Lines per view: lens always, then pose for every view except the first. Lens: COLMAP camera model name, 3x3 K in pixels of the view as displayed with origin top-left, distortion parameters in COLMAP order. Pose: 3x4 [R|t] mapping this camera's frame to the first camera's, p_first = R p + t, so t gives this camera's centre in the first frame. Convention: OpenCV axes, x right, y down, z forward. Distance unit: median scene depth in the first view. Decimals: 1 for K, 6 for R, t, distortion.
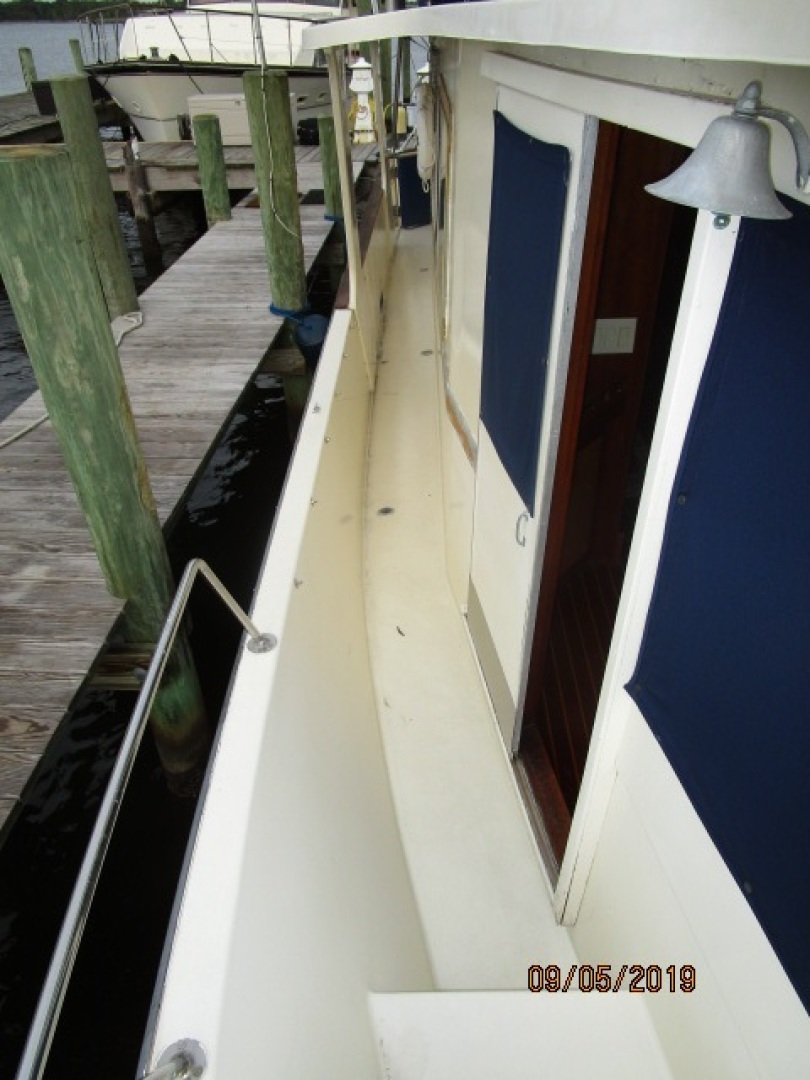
lens RADIAL K [[724.1, 0, 405.0], [0, 724.1, 540.0], [0, 0, 1]] dist [-0.051017, -0.001914]
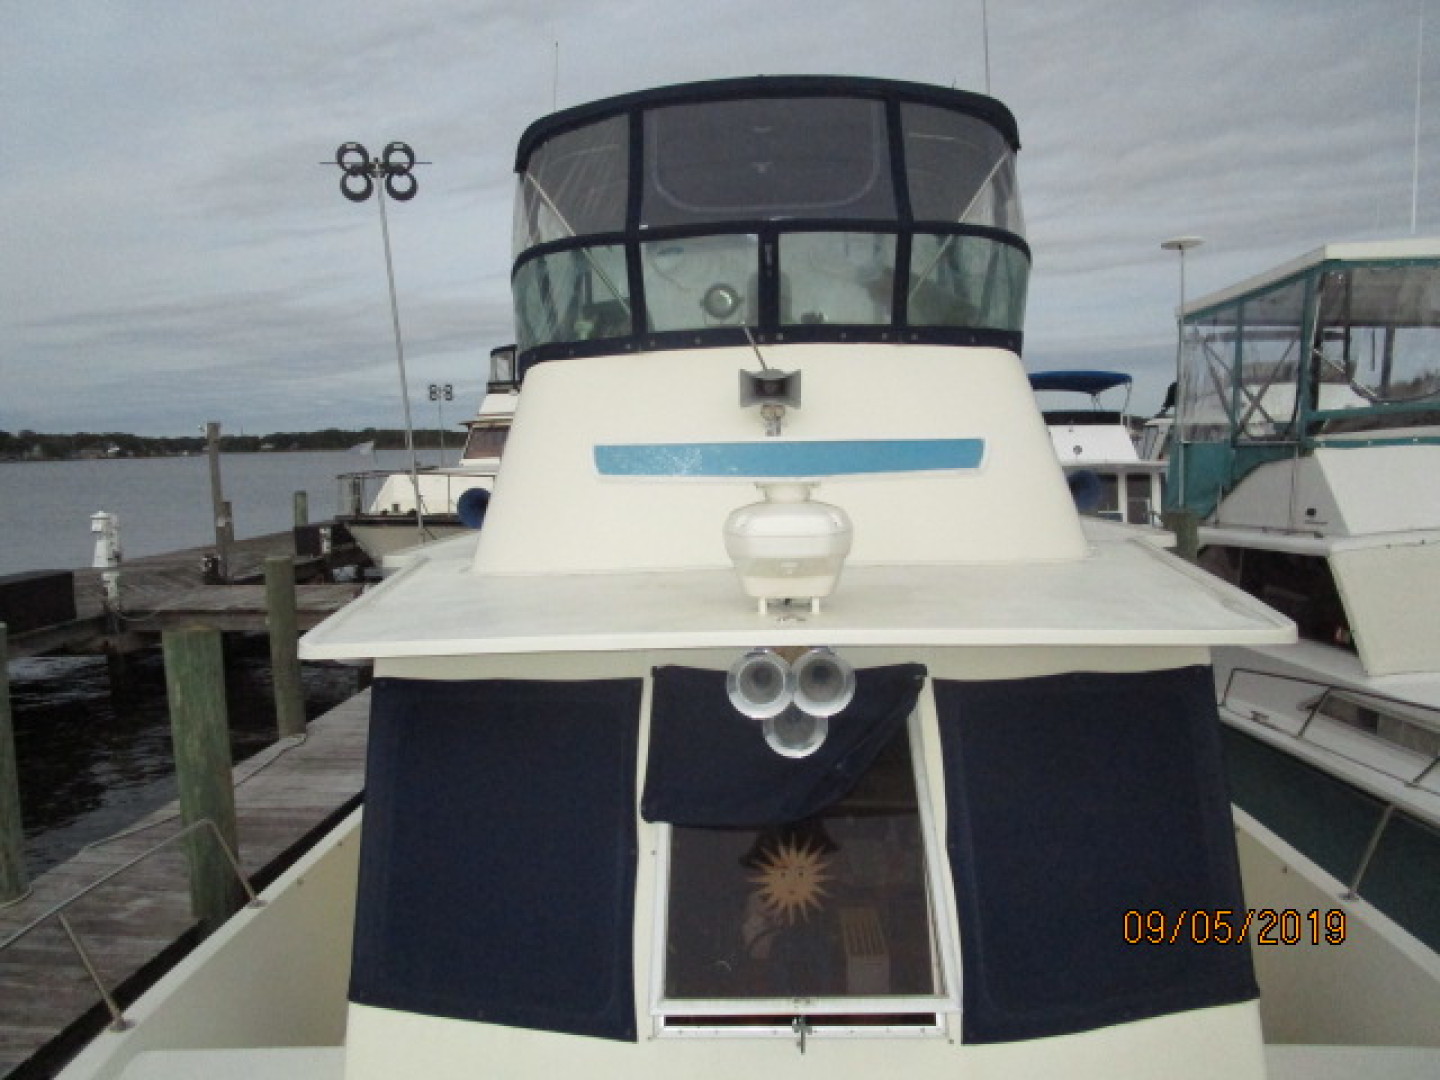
lens RADIAL K [[1025.2, 0, 711.8], [0, 1025.2, 547.8], [0, 0, 1]] dist [-0.048528, 0.034403]
pose [[0.998279, -0.011691, -0.057462, 0.624326], [-0.018417, 0.867833, -0.496514, 0.362321], [0.055672, 0.496718, 0.866125, -0.861869]]
